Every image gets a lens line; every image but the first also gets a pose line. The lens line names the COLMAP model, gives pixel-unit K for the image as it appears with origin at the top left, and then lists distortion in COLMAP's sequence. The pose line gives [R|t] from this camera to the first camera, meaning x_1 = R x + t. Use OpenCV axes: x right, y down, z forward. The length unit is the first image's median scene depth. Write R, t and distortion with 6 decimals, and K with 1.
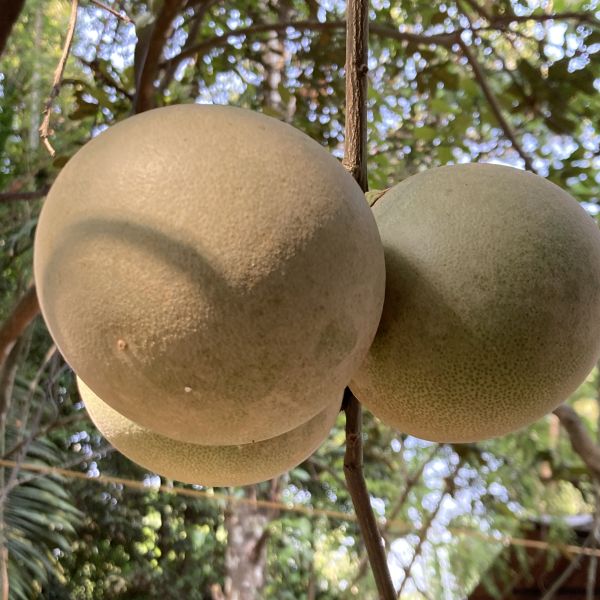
lens RADIAL K [[1038.3, 0, 302.6], [0, 1038.3, 303.8], [0, 0, 1]] dist [0.295544, 0.000000]
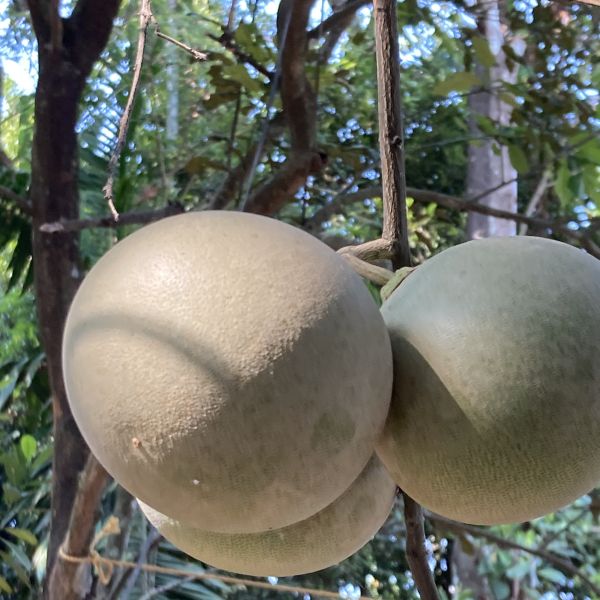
lens RADIAL K [[1433.8, 0, 299.2], [0, 1433.8, 297.5], [0, 0, 1]] dist [0.373427, 0.000000]
pose [[0.988284, -0.050549, -0.144013, 0.220268], [0.045941, 0.998326, -0.035149, -0.051279], [0.145549, 0.028121, 0.988951, -0.465481]]
